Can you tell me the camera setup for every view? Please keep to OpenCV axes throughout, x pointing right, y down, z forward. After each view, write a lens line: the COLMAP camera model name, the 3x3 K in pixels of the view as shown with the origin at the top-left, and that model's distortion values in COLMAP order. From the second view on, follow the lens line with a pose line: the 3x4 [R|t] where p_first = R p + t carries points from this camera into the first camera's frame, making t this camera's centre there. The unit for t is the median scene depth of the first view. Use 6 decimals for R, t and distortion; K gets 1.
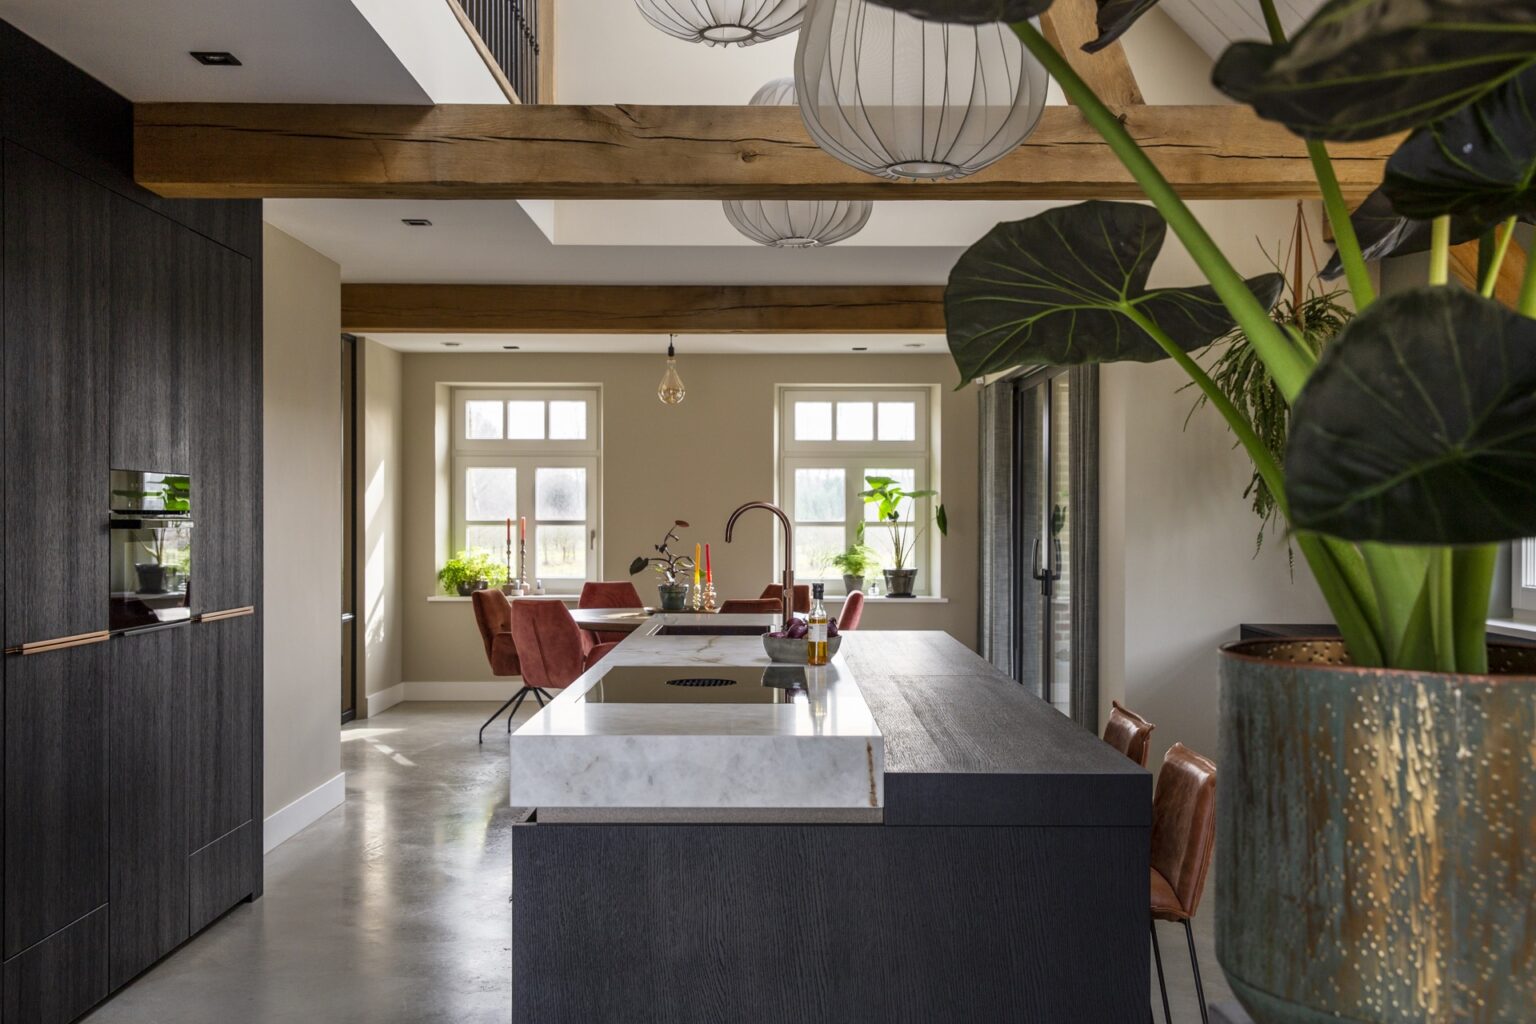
lens RADIAL K [[1587.8, 0, 774.9], [0, 1587.8, 524.3], [0, 0, 1]] dist [0.010195, -0.006456]
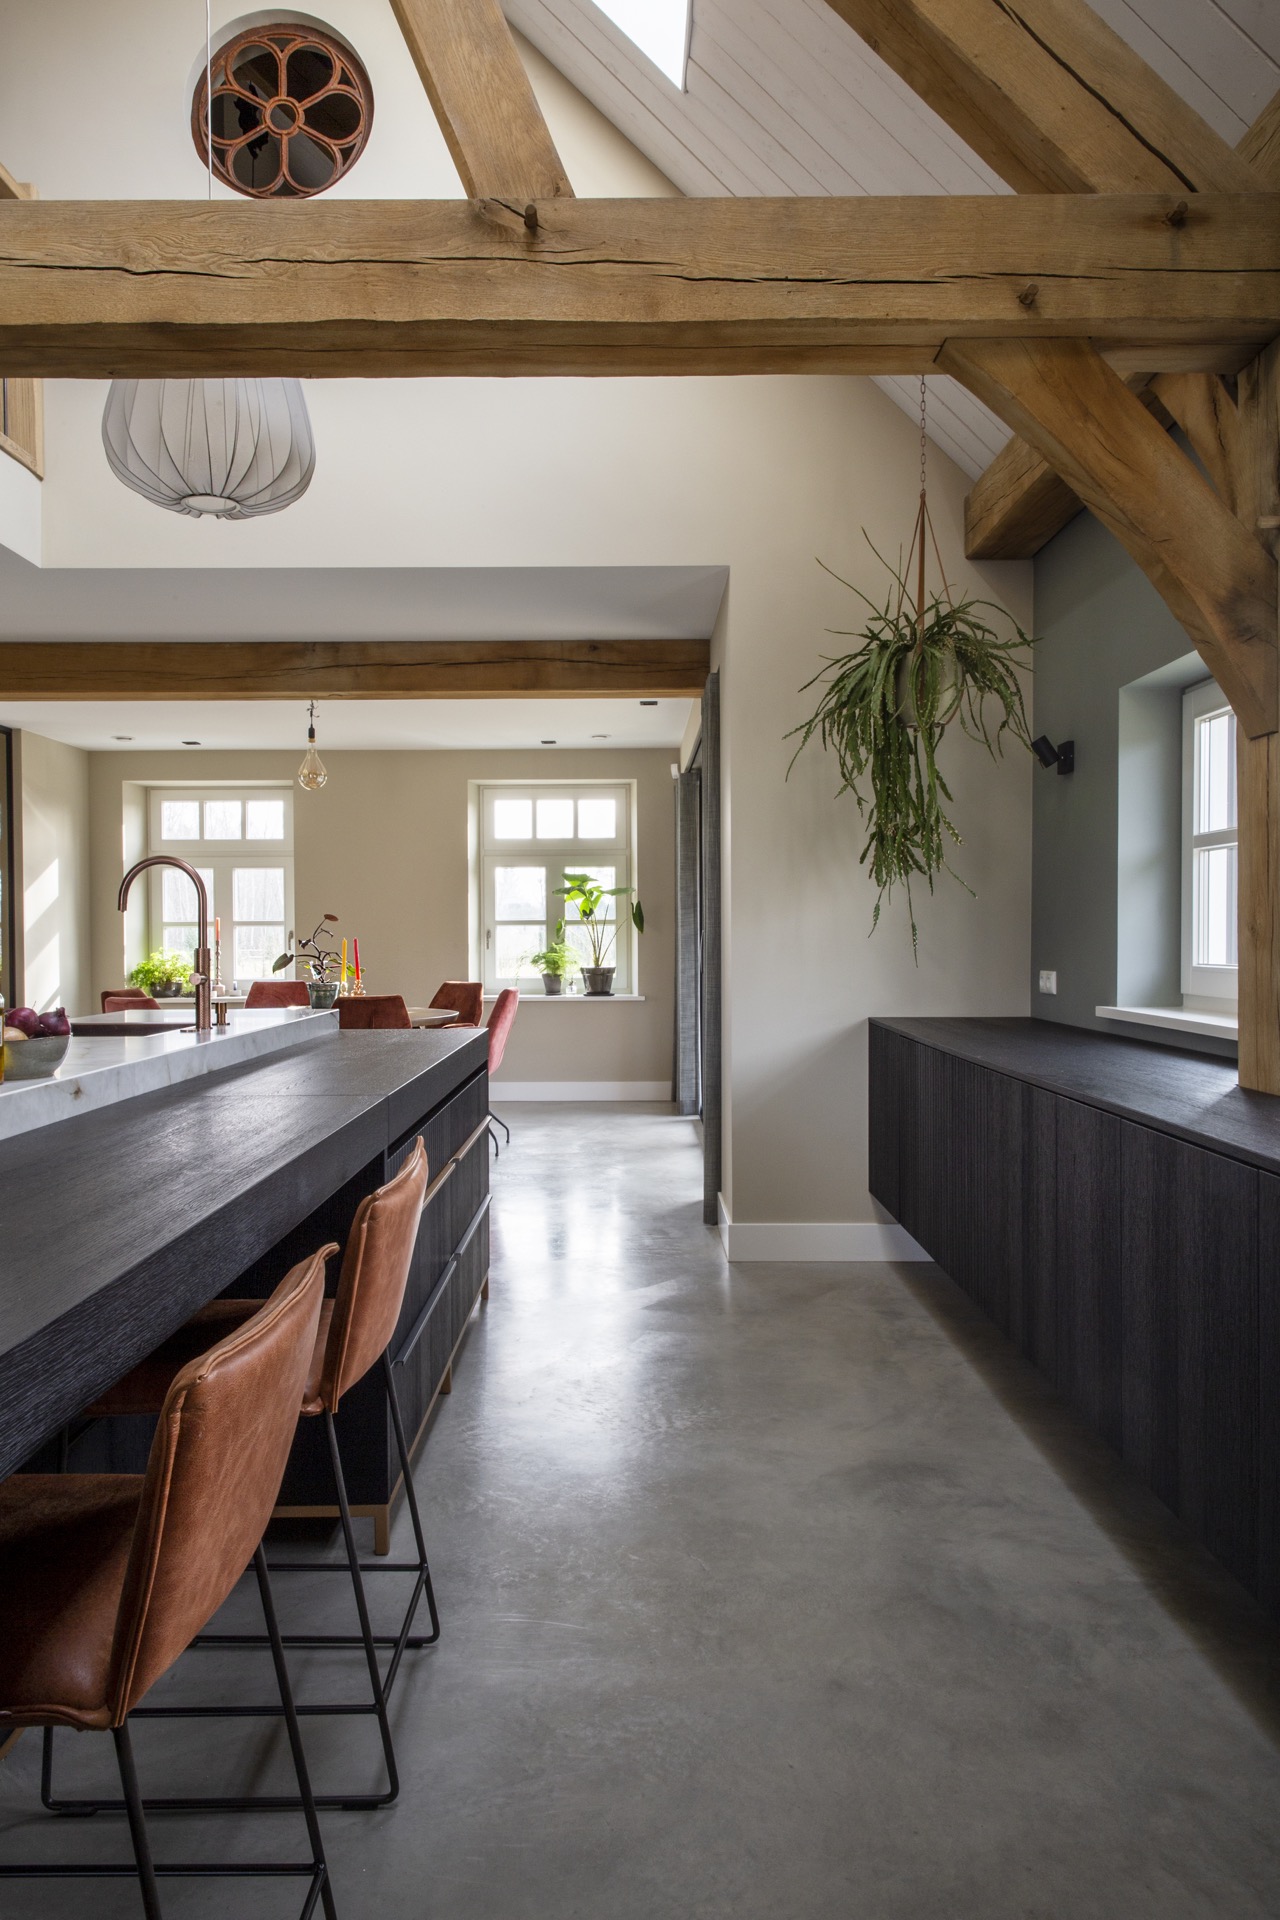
lens RADIAL K [[1307.6, 0, 640.0], [0, 1307.6, 960.0], [0, 0, 1]] dist [0.005656, 0.000786]
pose [[0.999957, -0.007103, 0.005962, 0.178753], [0.007029, 0.999898, 0.012443, 0.024159], [-0.006050, -0.012401, 0.999905, 0.331016]]
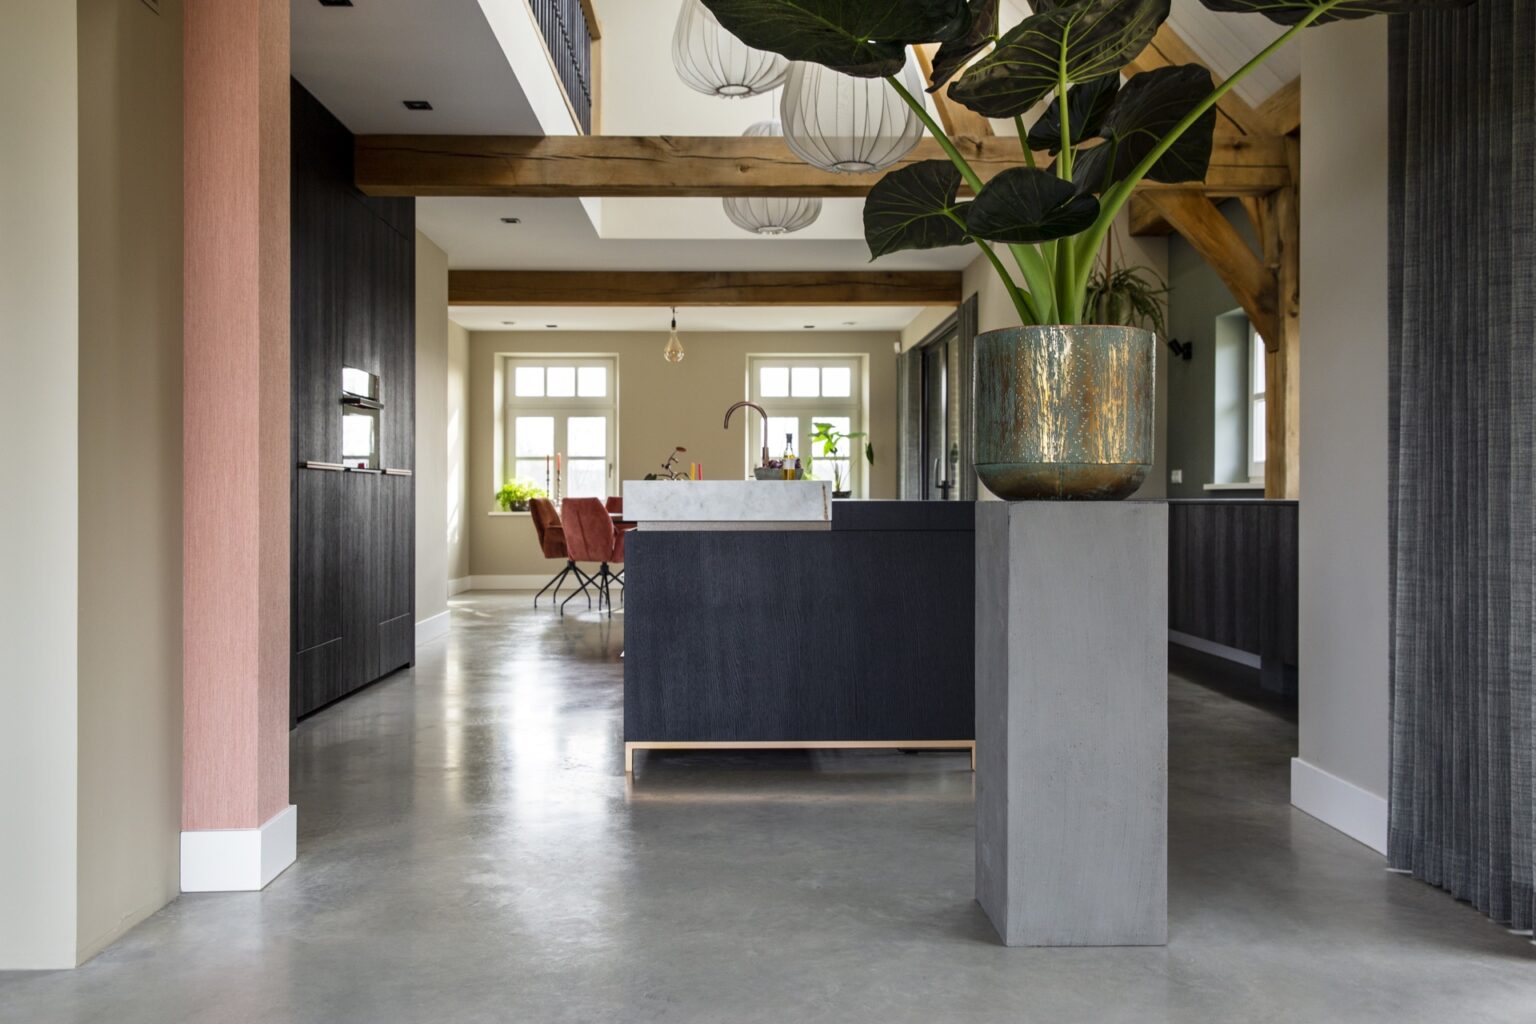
lens RADIAL K [[1324.8, 0, 738.9], [0, 1324.8, 506.9], [0, 0, 1]] dist [0.006114, 0.001793]
pose [[0.999991, -0.000345, 0.004324, -0.019640], [0.000347, 1.000000, -0.000473, 0.075245], [-0.004323, 0.000474, 0.999991, -0.226515]]
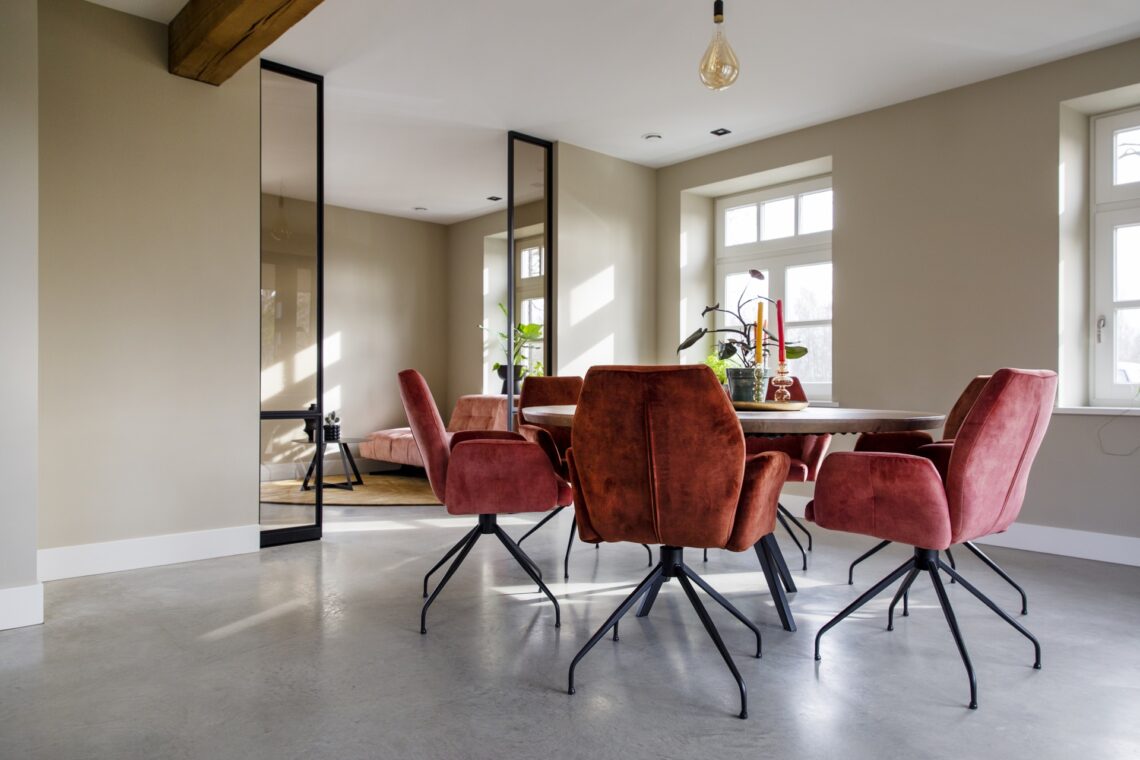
lens RADIAL K [[776.4, 0, 570.0], [0, 776.4, 380.0], [0, 0, 1]] dist [0.005656, 0.000786]
pose [[0.678588, -0.006254, -0.734492, 0.185496], [-0.010033, 0.999792, -0.017783, 0.074297], [0.734451, 0.019437, 0.678384, 1.081830]]
